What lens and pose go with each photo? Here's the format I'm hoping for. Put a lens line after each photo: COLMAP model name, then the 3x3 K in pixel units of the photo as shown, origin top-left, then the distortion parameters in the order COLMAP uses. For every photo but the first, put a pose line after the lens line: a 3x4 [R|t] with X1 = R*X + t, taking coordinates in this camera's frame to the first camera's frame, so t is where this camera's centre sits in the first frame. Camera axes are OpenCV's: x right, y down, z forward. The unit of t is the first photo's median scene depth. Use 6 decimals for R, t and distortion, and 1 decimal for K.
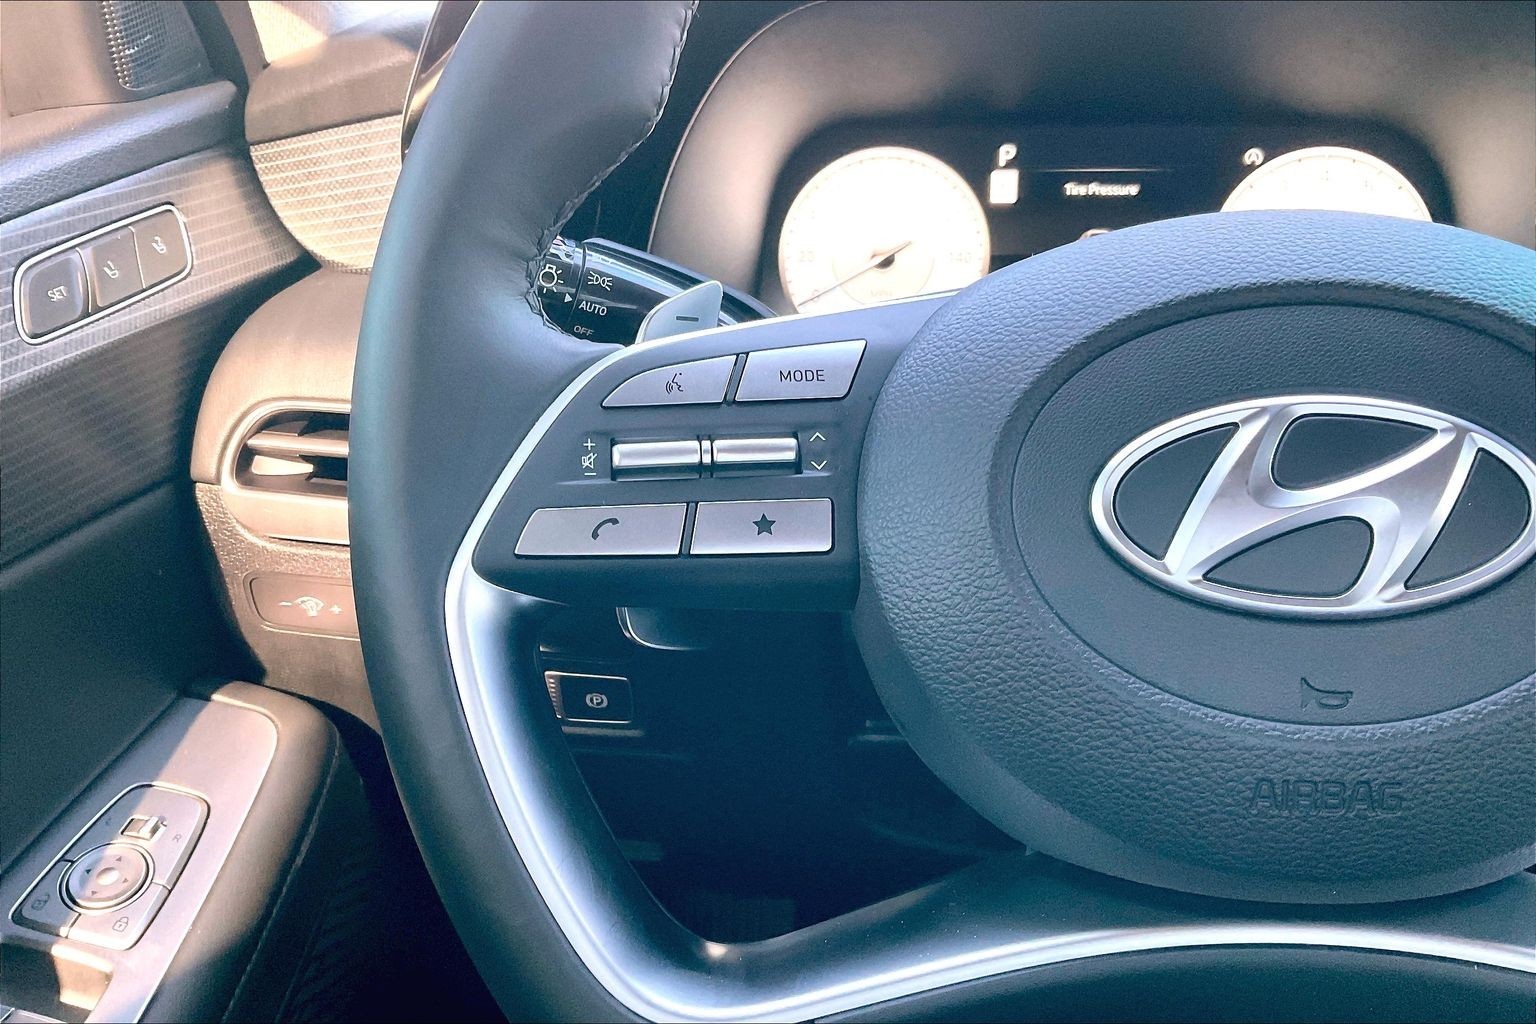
lens RADIAL K [[1266.0, 0, 777.5], [0, 1266.0, 526.6], [0, 0, 1]] dist [0.065556, -0.123884]
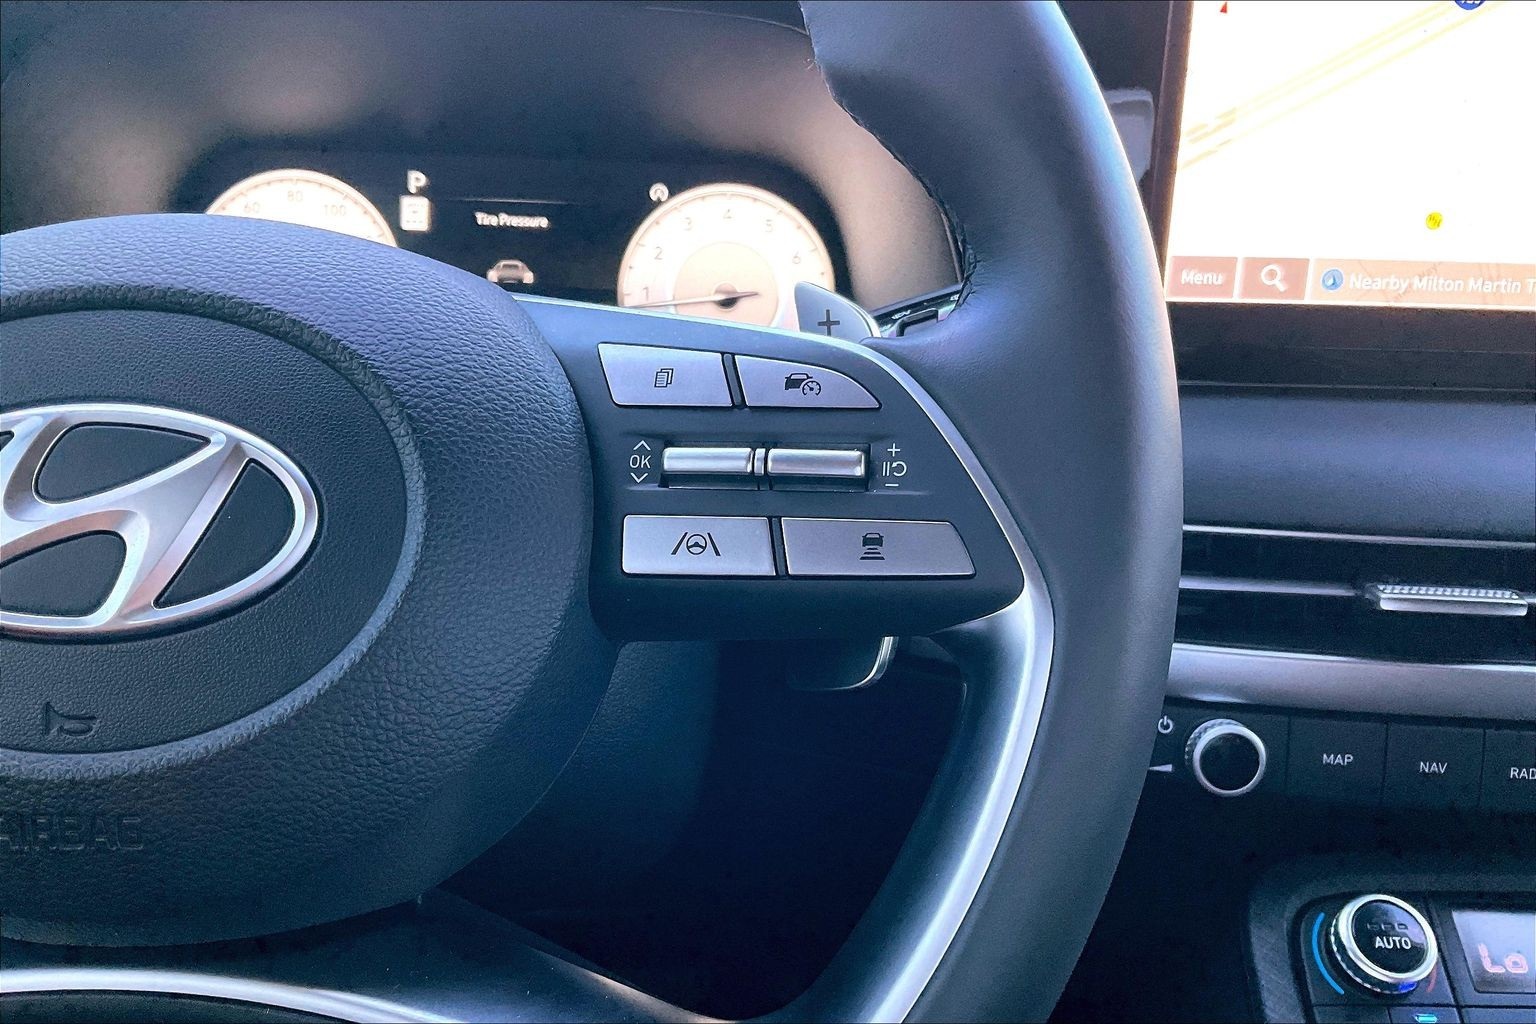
lens RADIAL K [[1266.0, 0, 771.5], [0, 1266.0, 520.5], [0, 0, 1]] dist [0.065556, -0.123884]
pose [[0.993833, 0.002531, 0.110863, 0.714238], [0.002106, 0.999128, -0.041691, 0.021993], [-0.110871, 0.041667, 0.992961, 0.008584]]
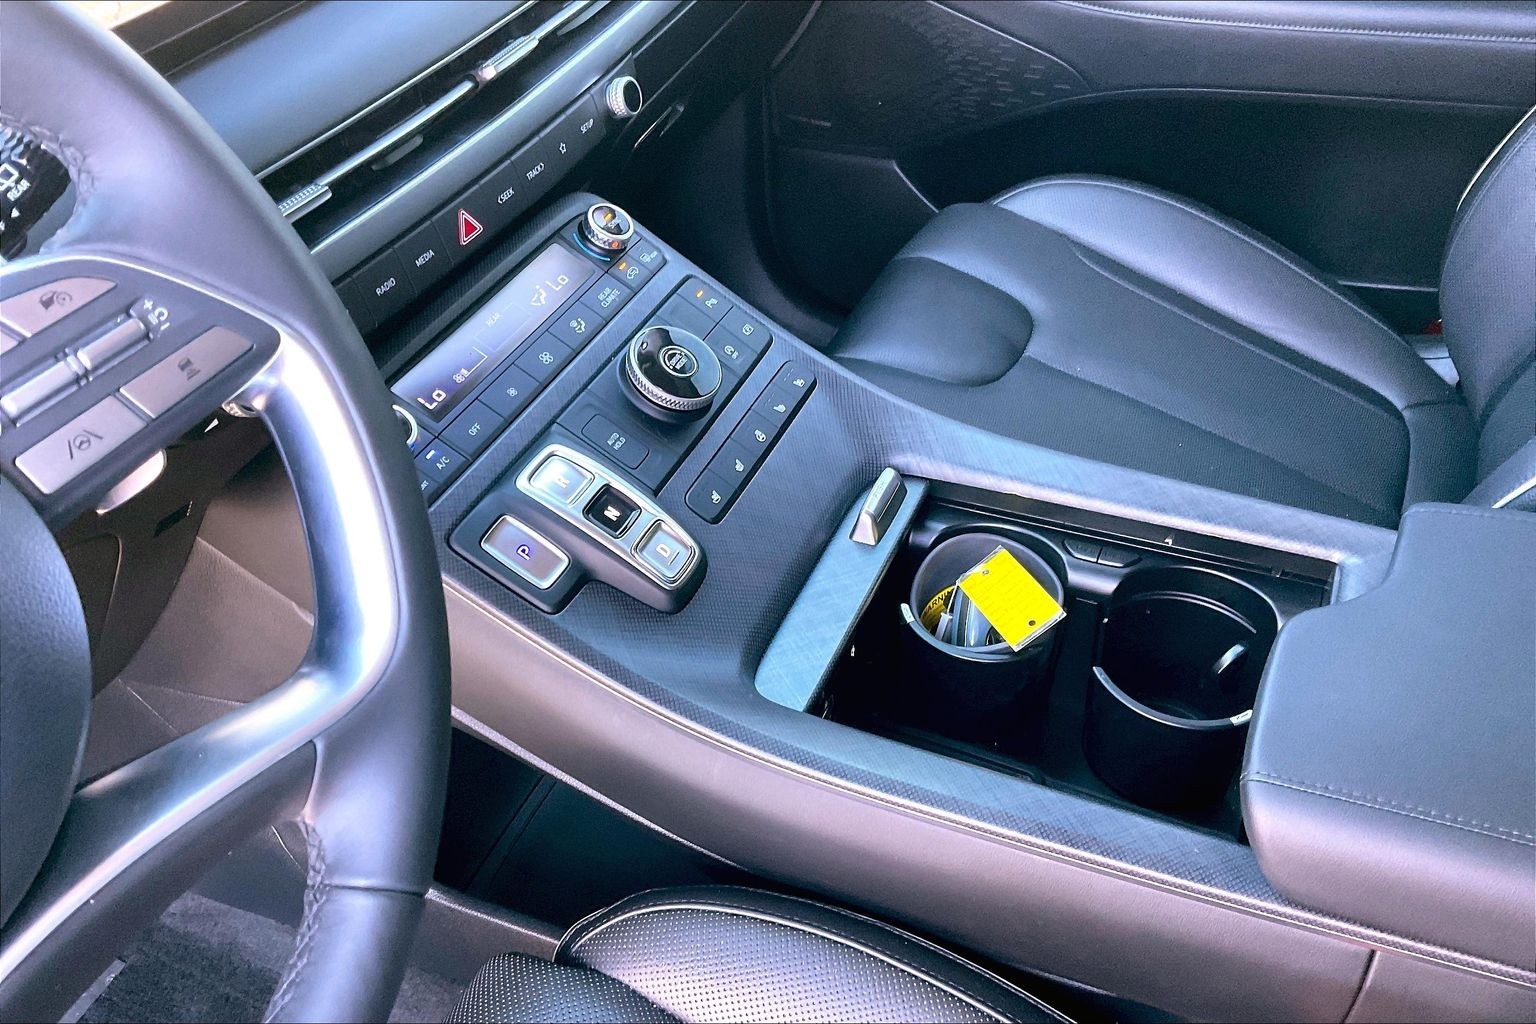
lens RADIAL K [[1266.0, 0, 773.2], [0, 1266.0, 503.3], [0, 0, 1]] dist [0.065556, -0.123884]
pose [[0.292401, -0.613351, 0.733690, 0.053626], [0.410930, 0.773364, 0.482748, -0.258064], [-0.863504, 0.160339, 0.478177, -0.223563]]
